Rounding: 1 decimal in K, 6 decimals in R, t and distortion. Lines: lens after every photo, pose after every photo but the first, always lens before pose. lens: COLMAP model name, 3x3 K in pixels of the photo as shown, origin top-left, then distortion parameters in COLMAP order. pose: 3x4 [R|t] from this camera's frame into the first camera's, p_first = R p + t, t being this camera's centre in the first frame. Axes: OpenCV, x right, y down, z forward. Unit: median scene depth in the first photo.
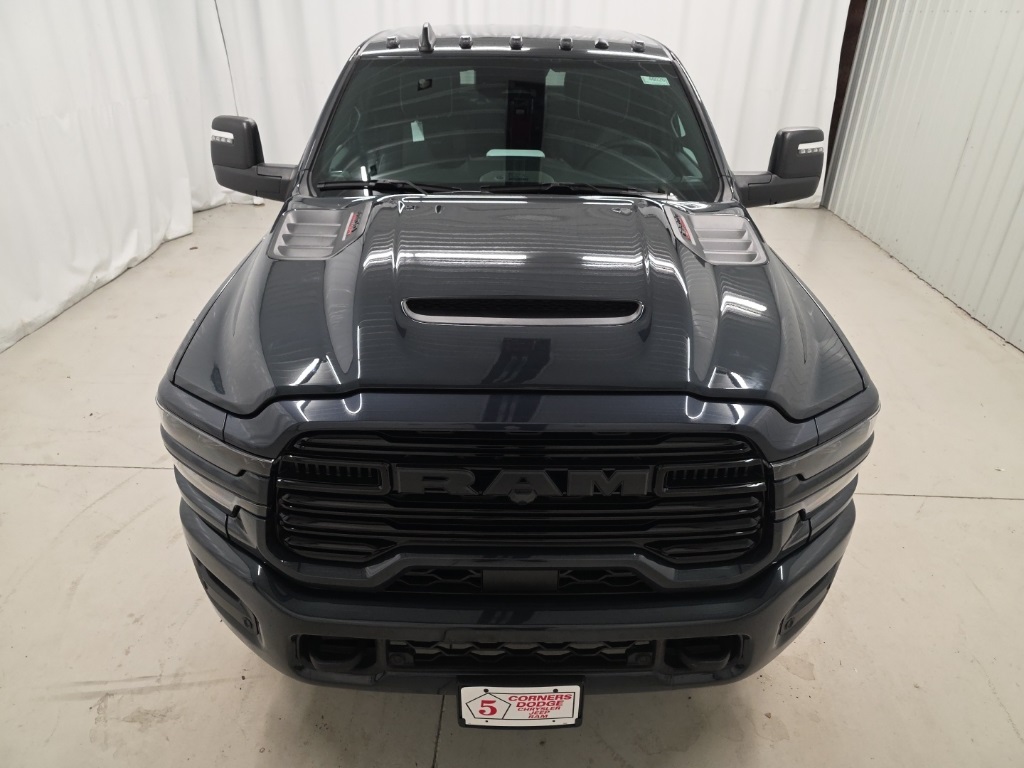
lens RADIAL K [[693.1, 0, 504.8], [0, 693.1, 383.5], [0, 0, 1]] dist [0.035713, -0.026647]
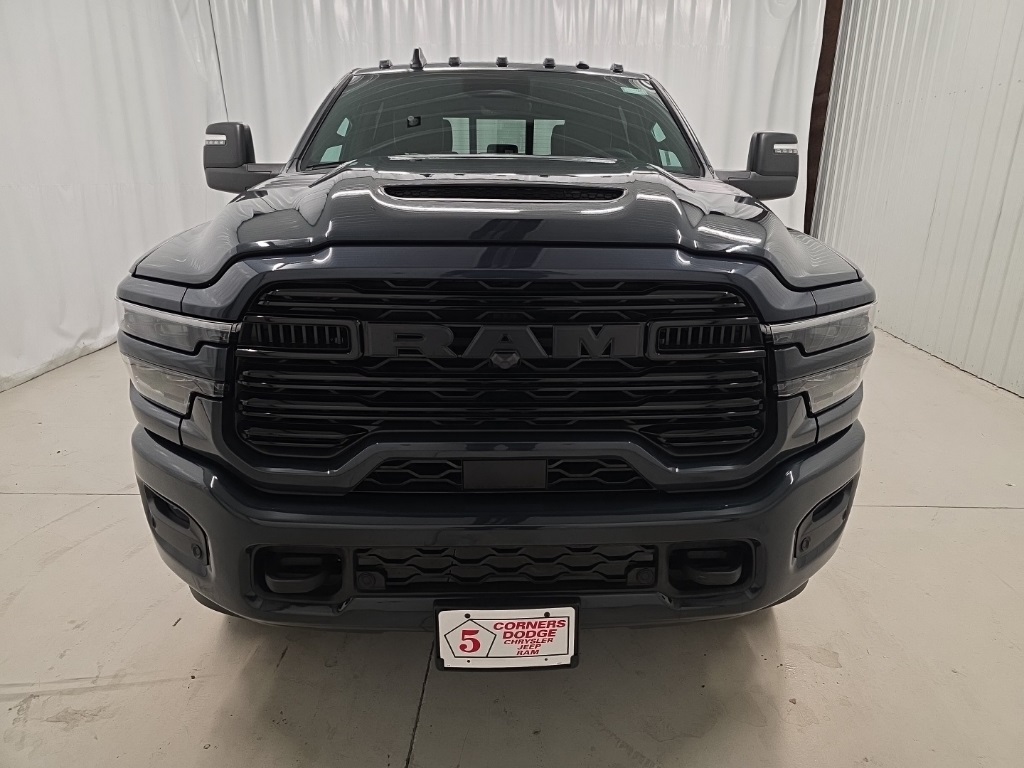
lens RADIAL K [[693.1, 0, 519.6], [0, 693.1, 385.0], [0, 0, 1]] dist [0.035713, -0.026647]
pose [[0.999649, -0.009061, 0.024878, 0.019092], [0.013681, 0.981231, -0.192351, 0.322198], [-0.022669, 0.192624, 0.981011, 0.088643]]
